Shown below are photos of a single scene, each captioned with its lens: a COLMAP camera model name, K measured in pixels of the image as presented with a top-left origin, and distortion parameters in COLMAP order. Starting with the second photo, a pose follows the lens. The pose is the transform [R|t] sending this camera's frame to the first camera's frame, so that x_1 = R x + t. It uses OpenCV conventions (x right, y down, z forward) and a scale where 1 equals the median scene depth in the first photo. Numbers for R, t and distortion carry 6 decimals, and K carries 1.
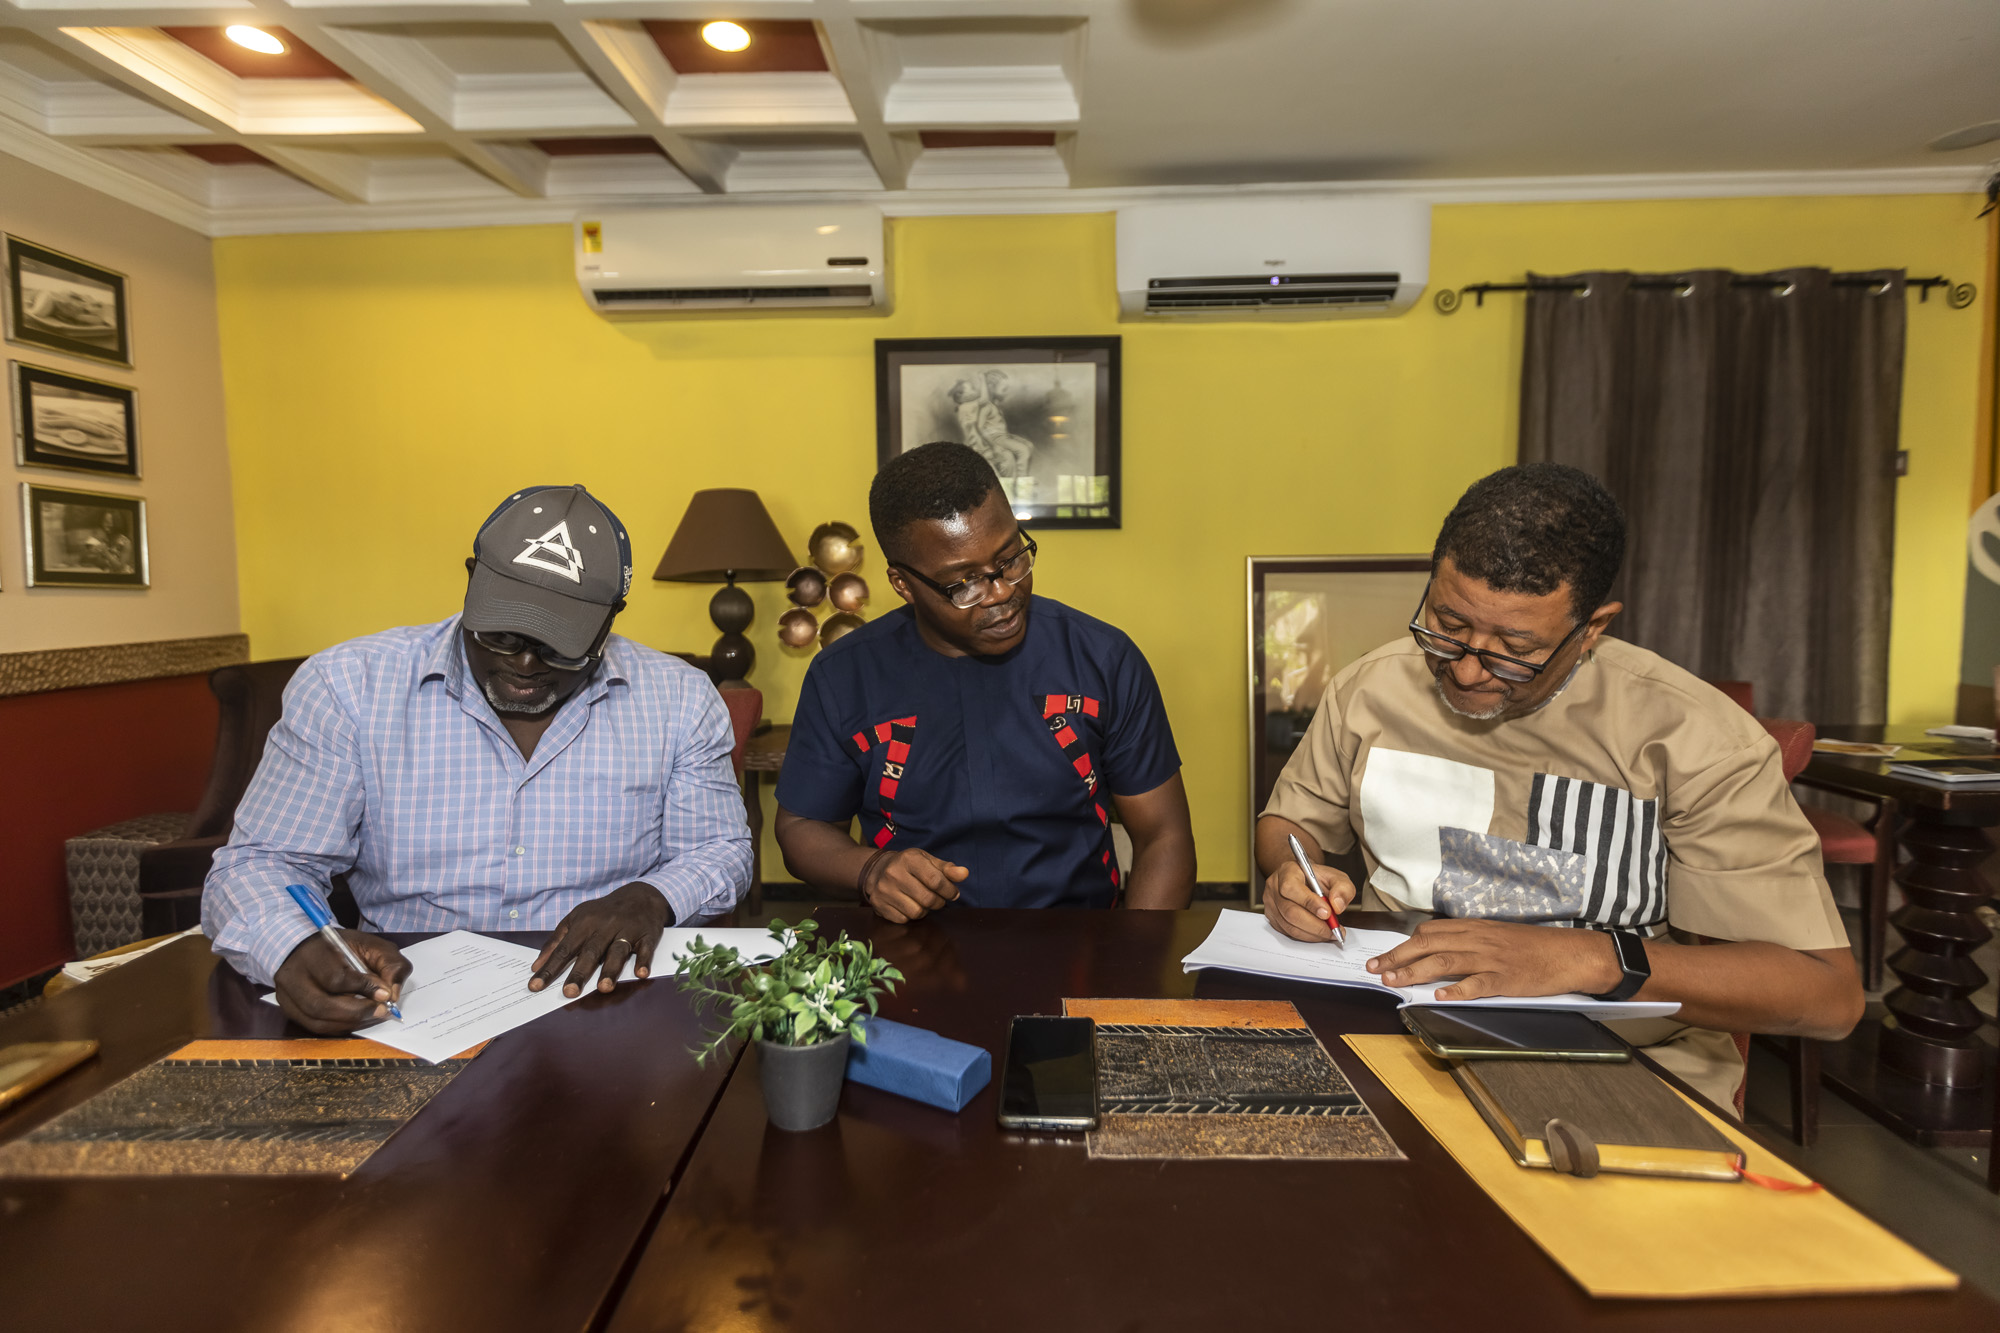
lens RADIAL K [[972.3, 0, 996.9], [0, 972.3, 656.7], [0, 0, 1]] dist [-0.001591, -0.002622]
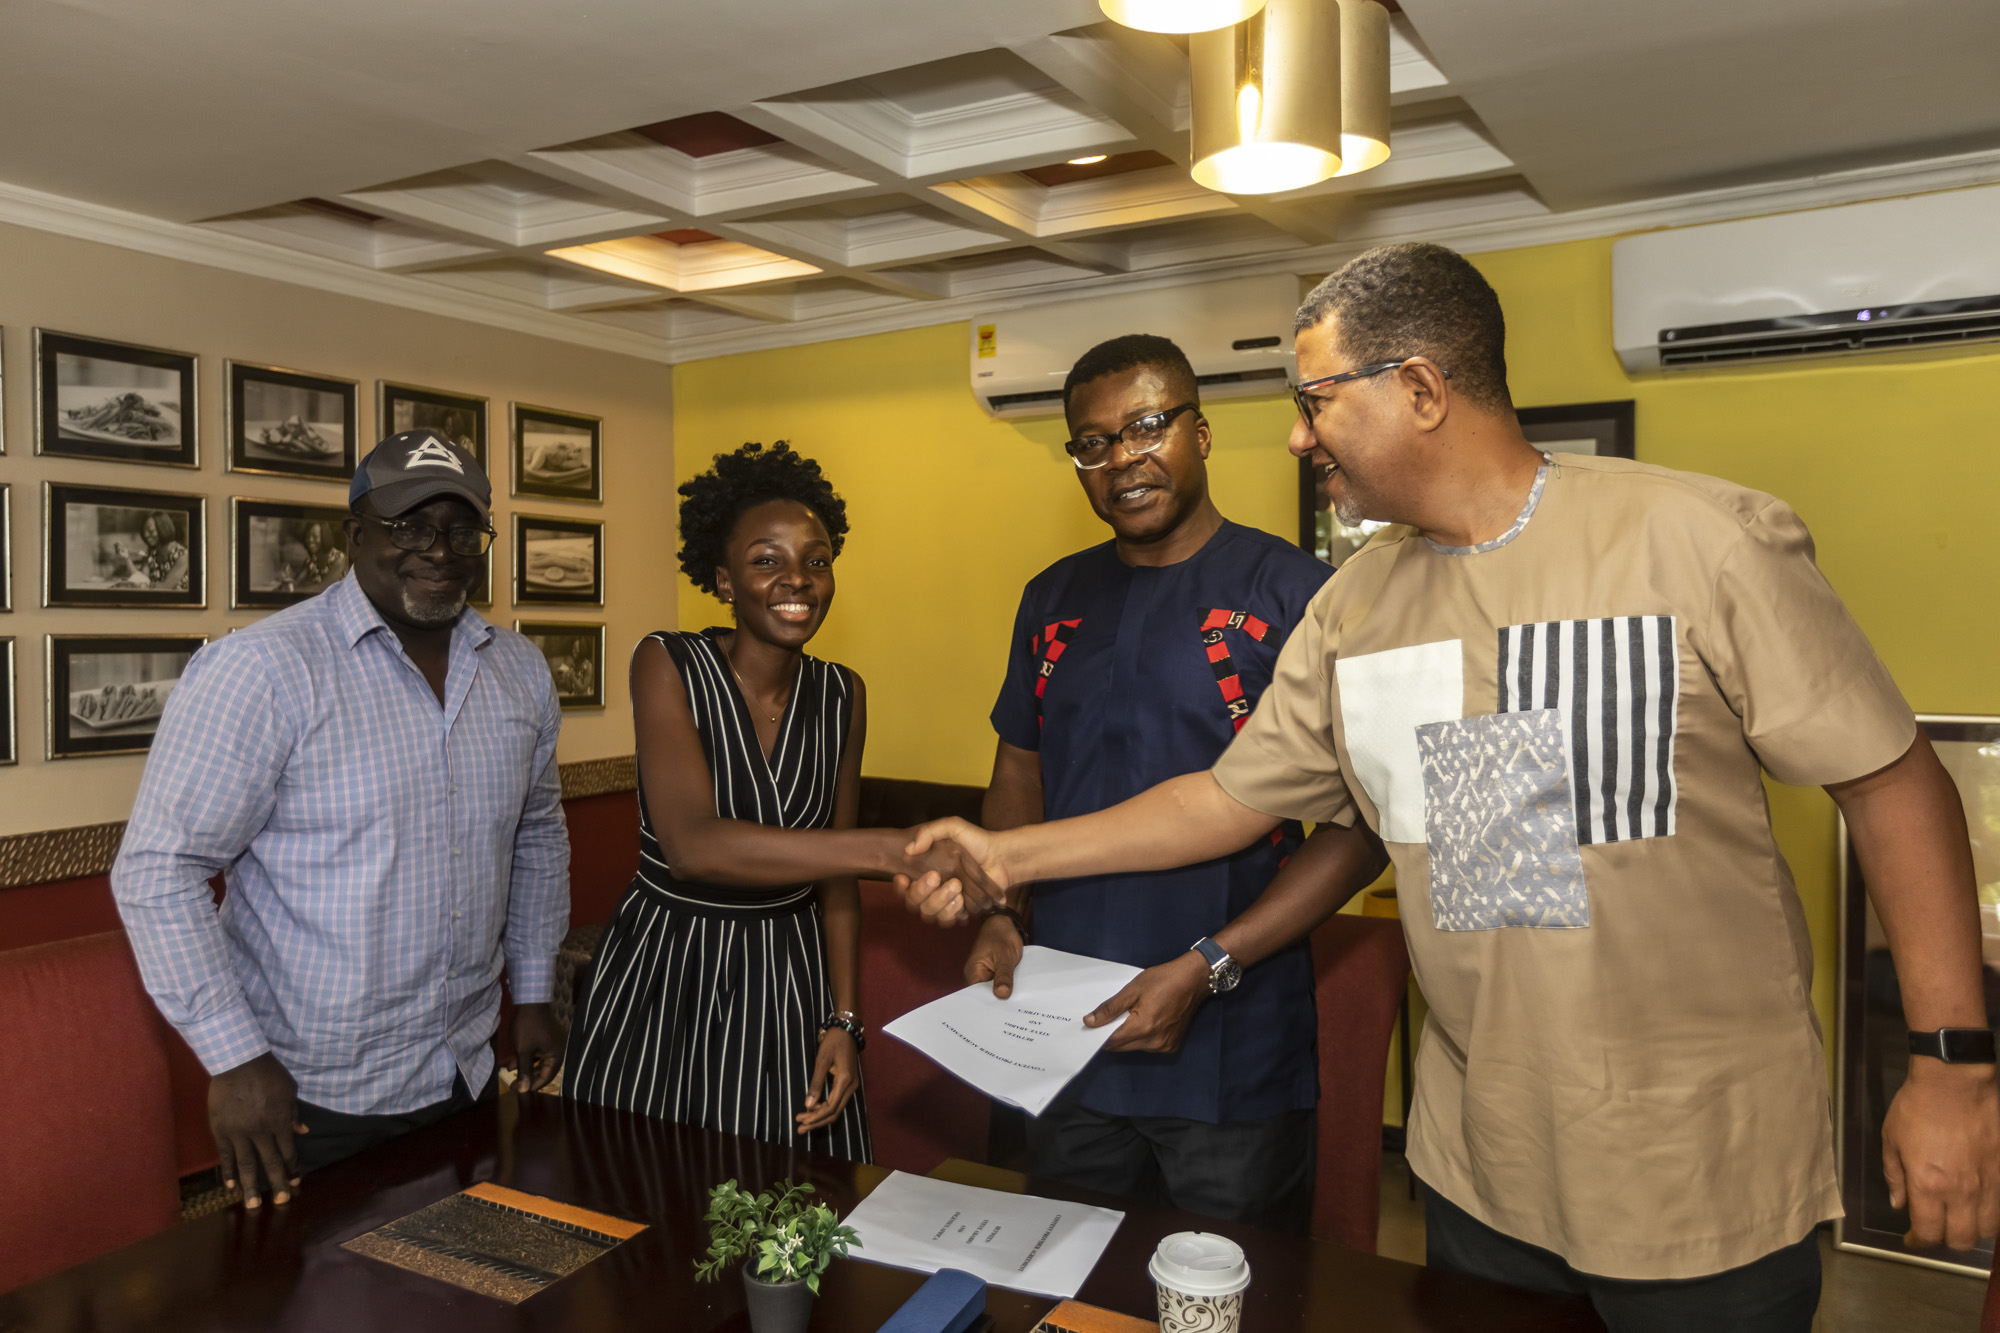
lens RADIAL K [[1377.6, 0, 991.5], [0, 1377.6, 653.3], [0, 0, 1]] dist [-0.002251, -0.005355]
pose [[0.878526, 0.016854, -0.477397, 0.219619], [-0.040055, 0.998457, -0.038461, -0.092961], [0.476012, 0.052912, 0.877846, -0.124763]]
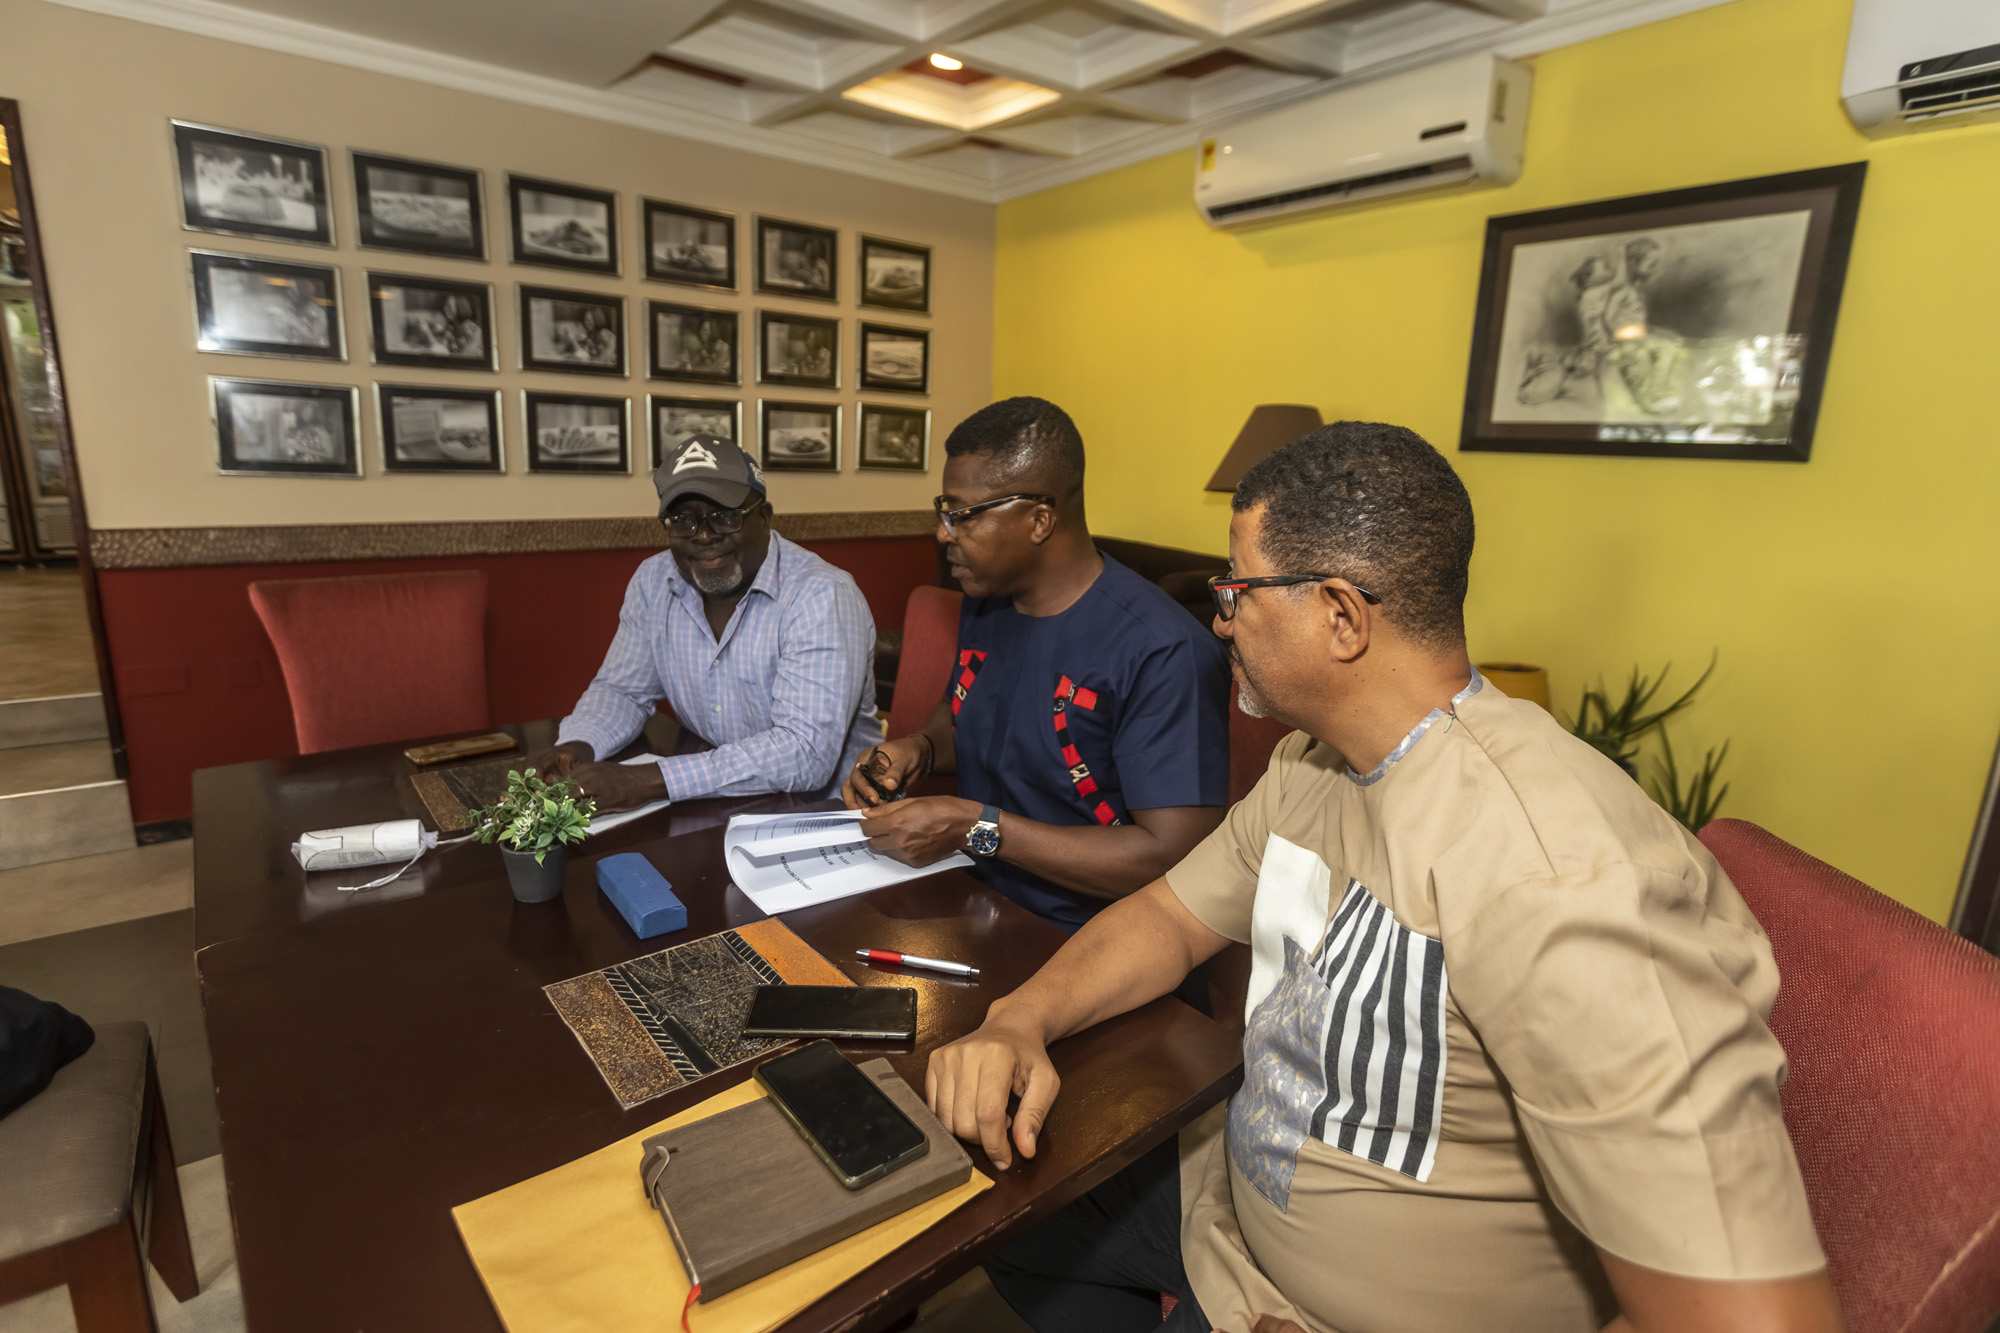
lens RADIAL K [[982.8, 0, 992.1], [0, 982.8, 655.2], [0, 0, 1]] dist [0.004119, -0.004758]
pose [[0.634168, 0.194679, -0.748286, 0.343548], [-0.101396, 0.980365, 0.169126, -0.064461], [0.766518, -0.031381, 0.641456, 0.134166]]
